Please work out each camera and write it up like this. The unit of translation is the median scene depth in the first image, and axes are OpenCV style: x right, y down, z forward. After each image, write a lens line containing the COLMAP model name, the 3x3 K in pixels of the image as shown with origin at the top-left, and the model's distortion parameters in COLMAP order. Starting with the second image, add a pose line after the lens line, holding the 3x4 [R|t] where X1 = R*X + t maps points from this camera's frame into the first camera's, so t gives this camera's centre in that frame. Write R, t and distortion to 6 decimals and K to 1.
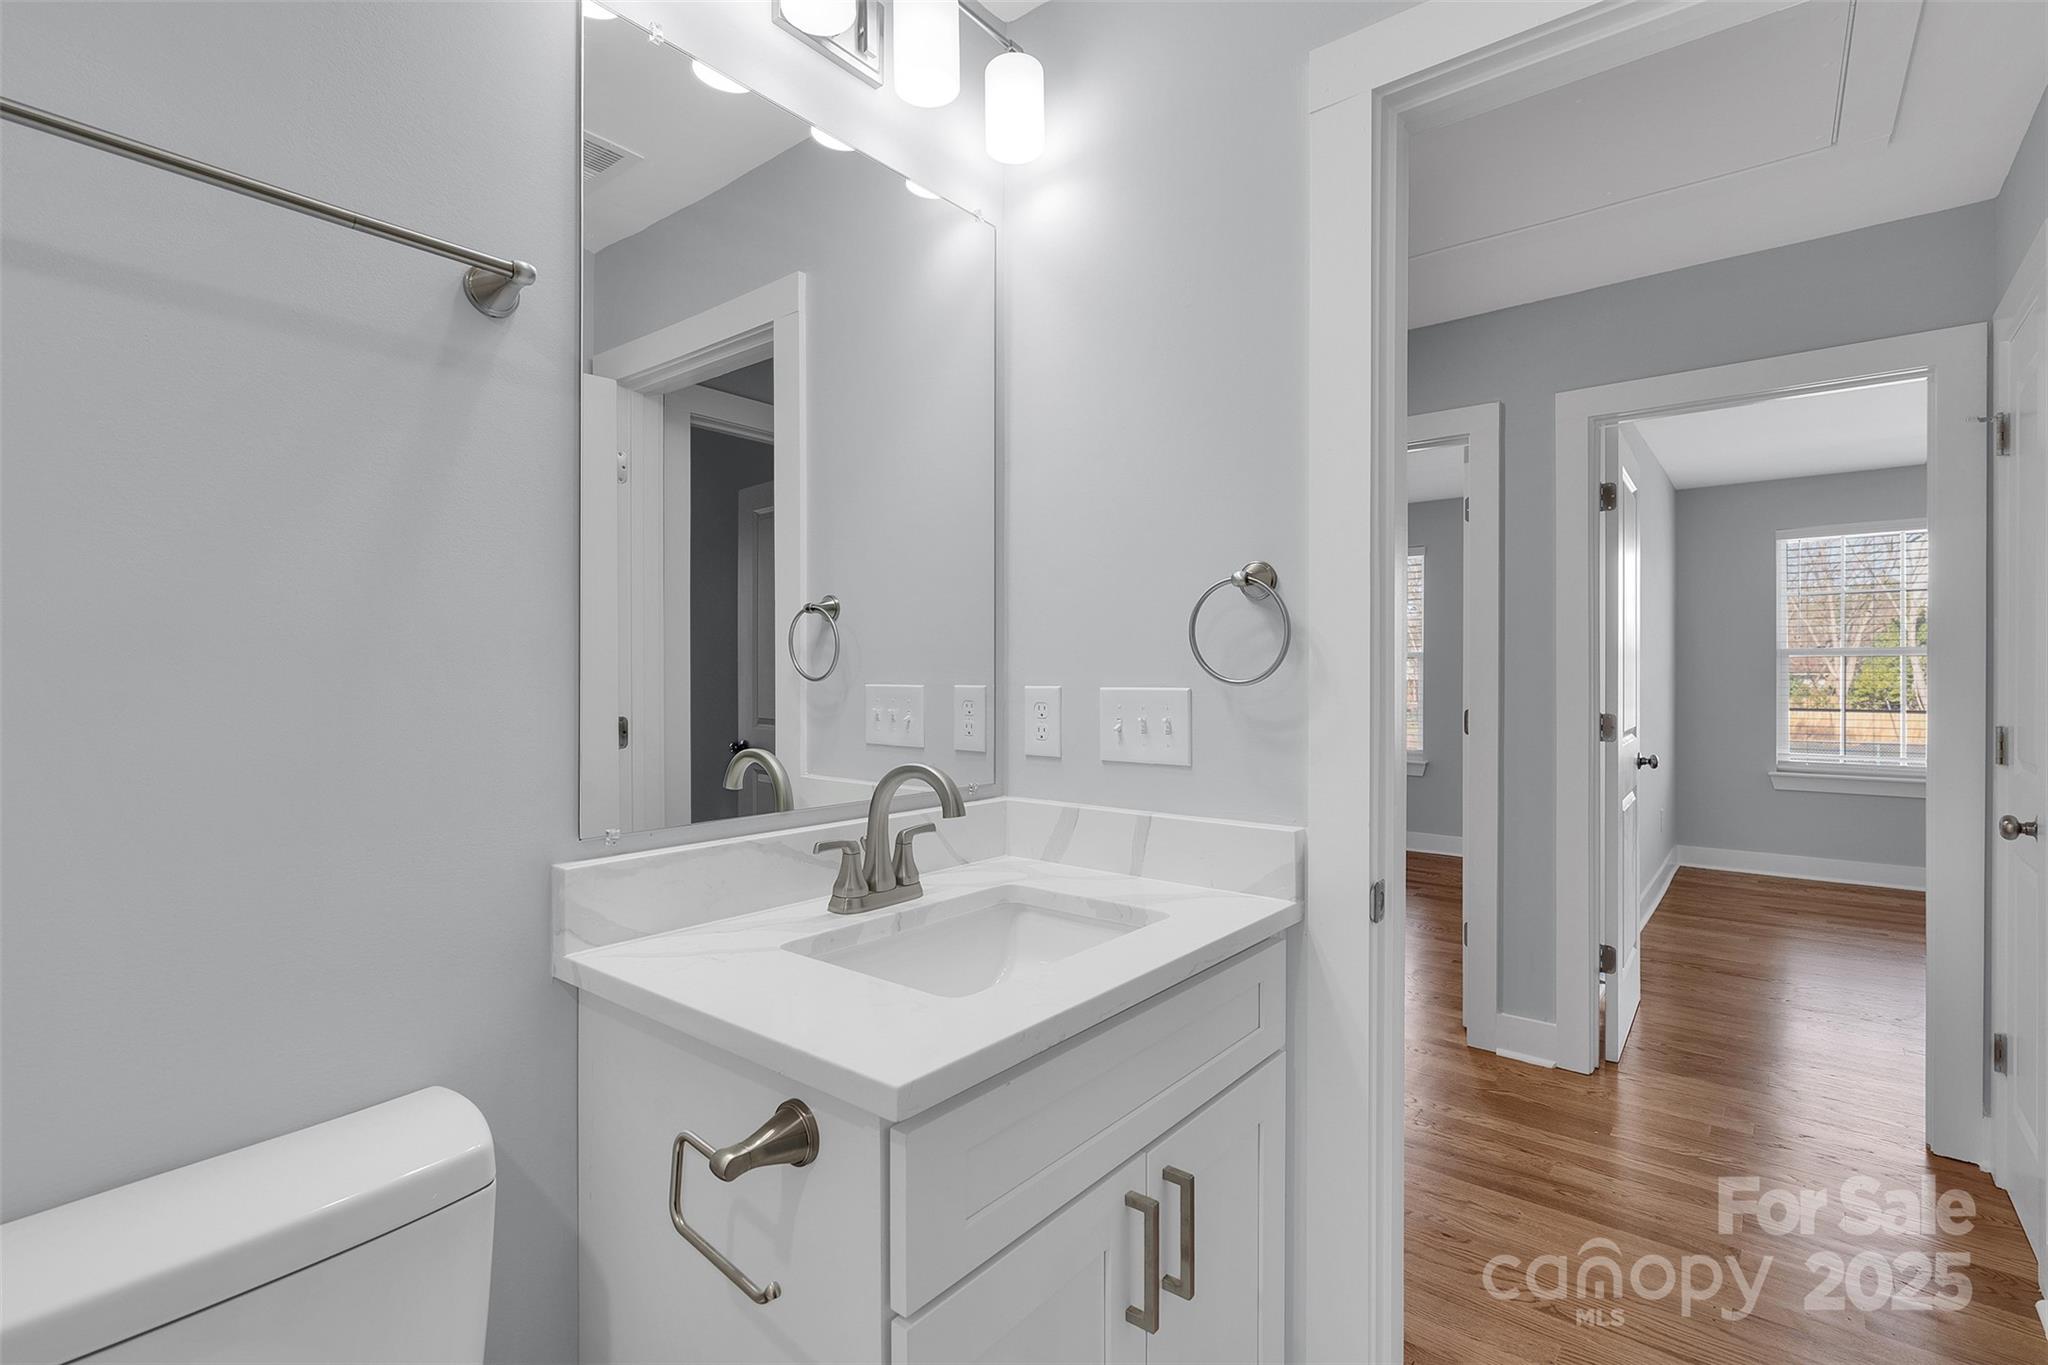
lens RADIAL K [[939.9, 0, 1016.1], [0, 939.9, 674.1], [0, 0, 1]] dist [-0.008821, 0.002055]
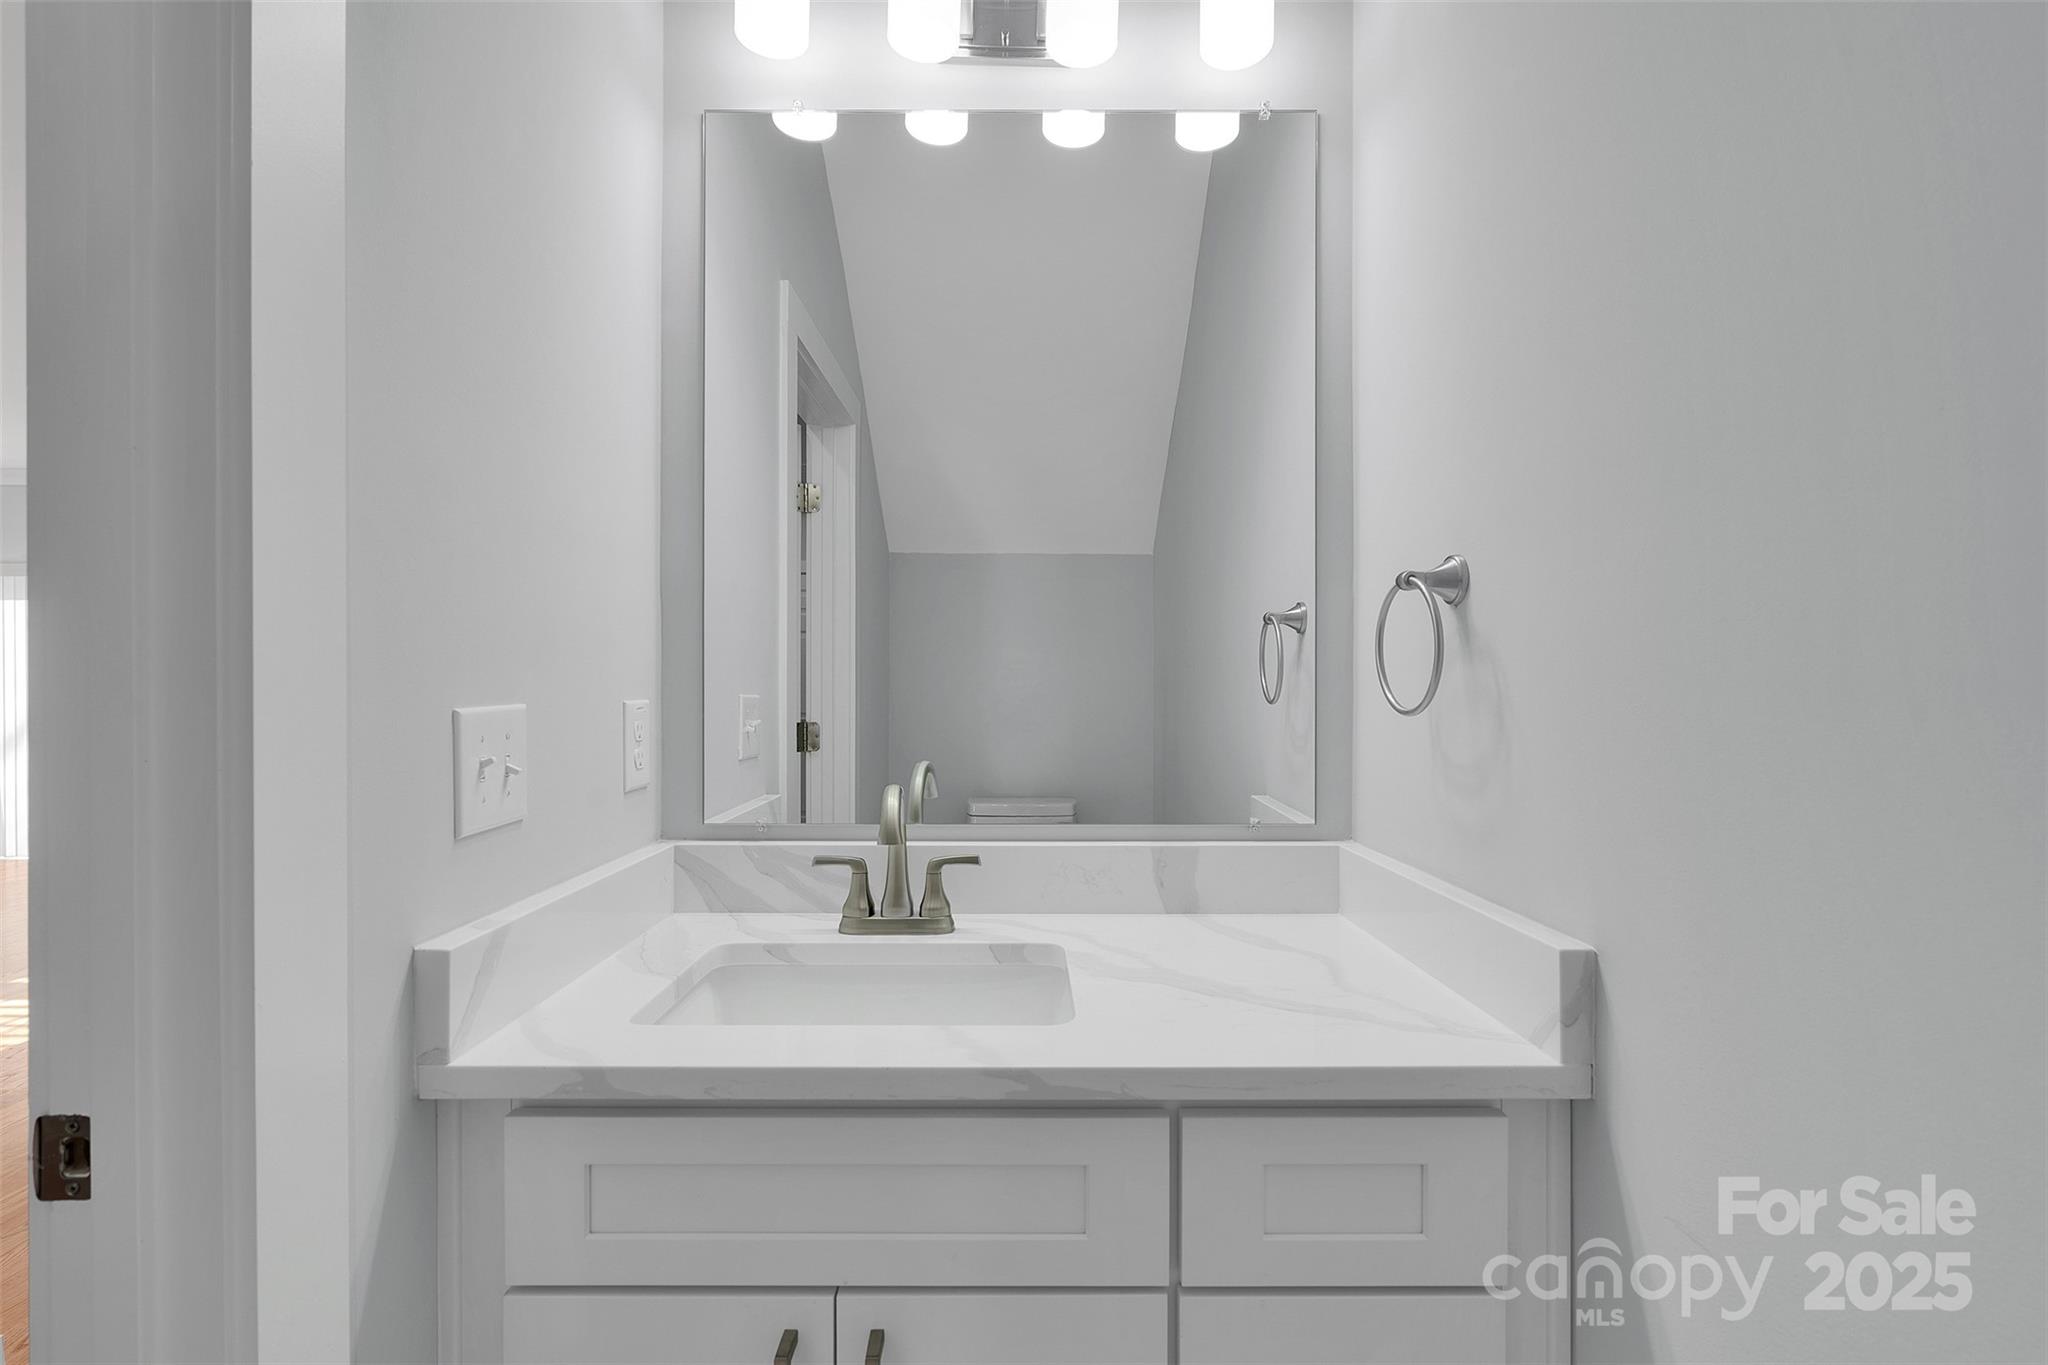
lens RADIAL K [[939.9, 0, 1016.1], [0, 939.9, 691.2], [0, 0, 1]] dist [-0.008821, 0.002055]
pose [[0.622098, 0.005927, -0.782917, 0.719380], [0.000113, 0.999971, 0.007660, -0.008162], [0.782939, -0.004854, 0.622079, 0.529710]]
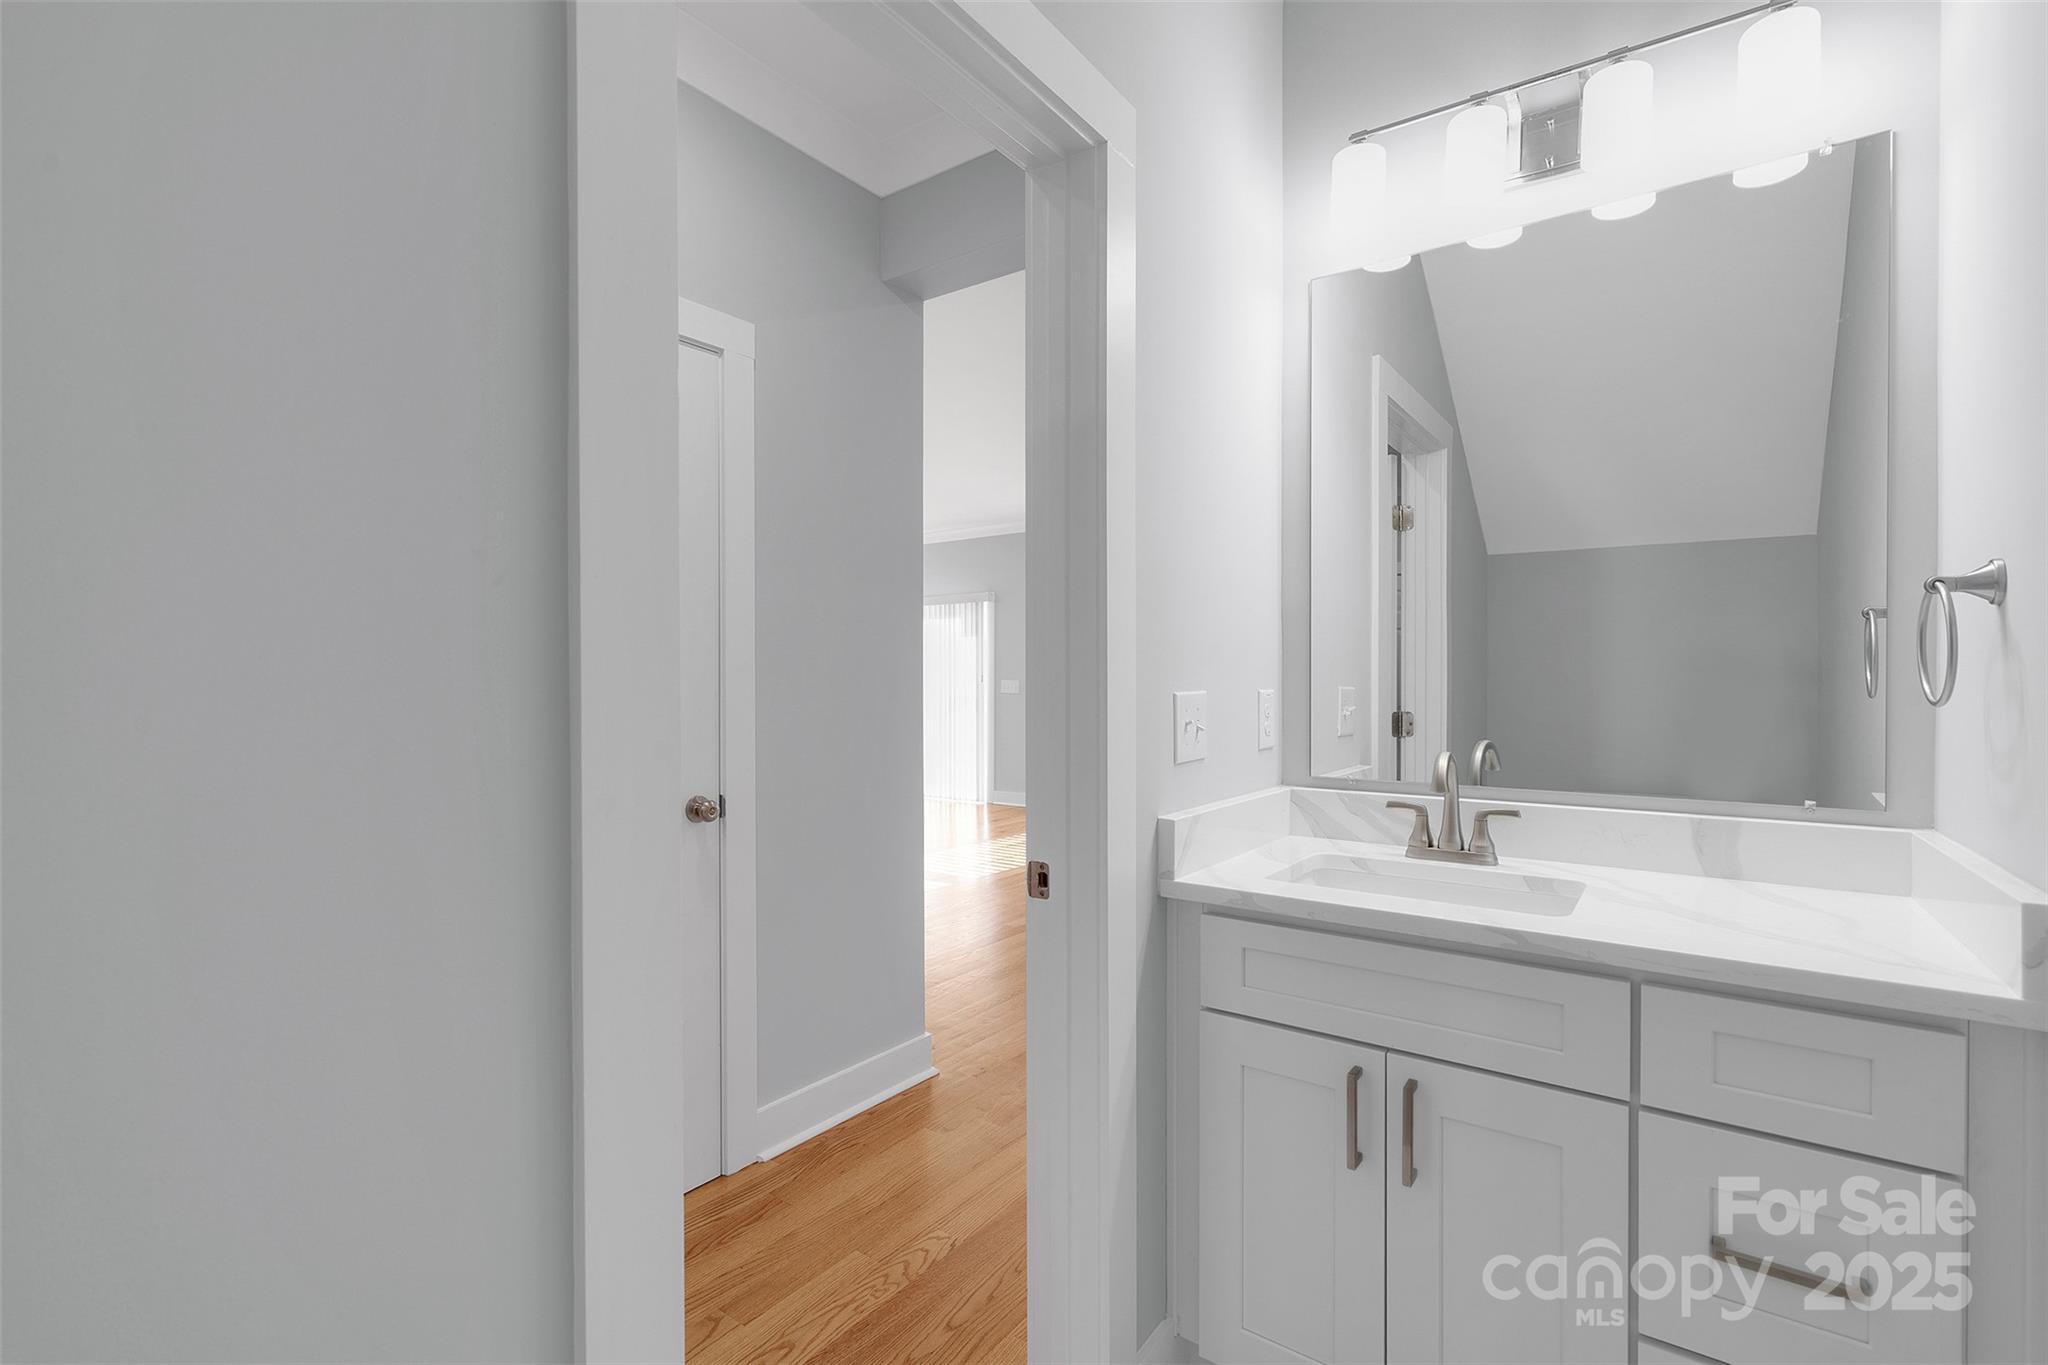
lens RADIAL K [[939.9, 0, 1017.3], [0, 939.9, 689.3], [0, 0, 1]] dist [-0.008821, 0.002055]
pose [[0.042438, 0.010992, -0.999039, 1.193627], [0.002434, 0.999935, 0.011105, -0.009629], [0.999096, -0.002903, 0.042409, 0.365323]]
